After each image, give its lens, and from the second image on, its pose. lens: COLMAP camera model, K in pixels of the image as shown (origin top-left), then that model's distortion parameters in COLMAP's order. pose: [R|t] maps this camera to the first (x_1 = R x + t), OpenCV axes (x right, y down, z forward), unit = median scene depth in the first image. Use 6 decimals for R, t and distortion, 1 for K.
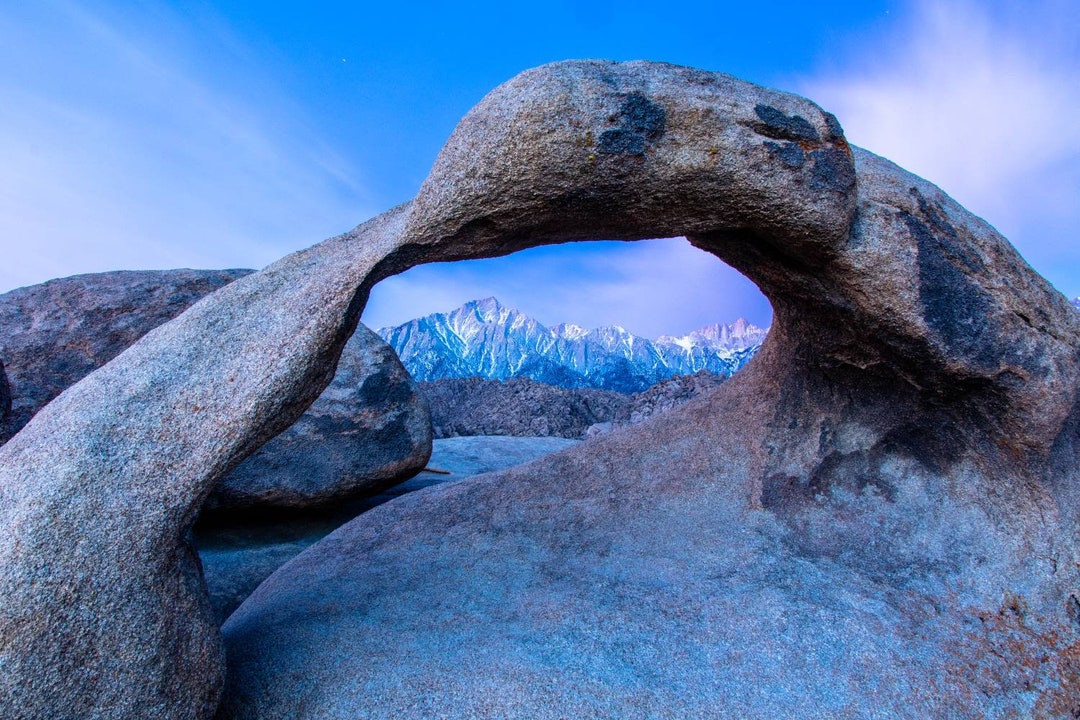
lens RADIAL K [[807.1, 0, 538.6], [0, 807.1, 358.7], [0, 0, 1]] dist [-0.015259, -0.006493]
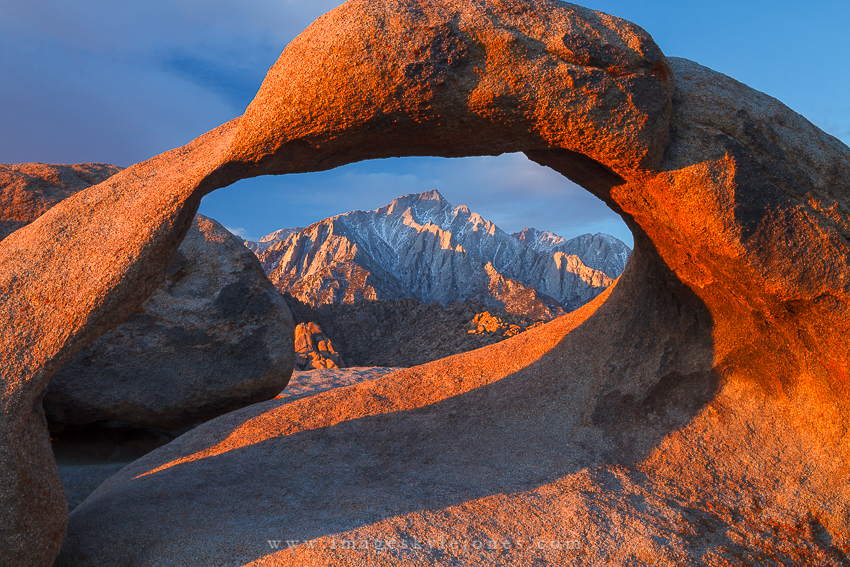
lens RADIAL K [[1114.5, 0, 424.6], [0, 1114.5, 292.2], [0, 0, 1]] dist [-0.140267, 0.000000]
pose [[0.997465, 0.028909, -0.065019, 0.166346], [-0.027937, 0.999485, 0.015808, 0.005811], [0.065442, -0.013952, 0.997759, -0.409861]]
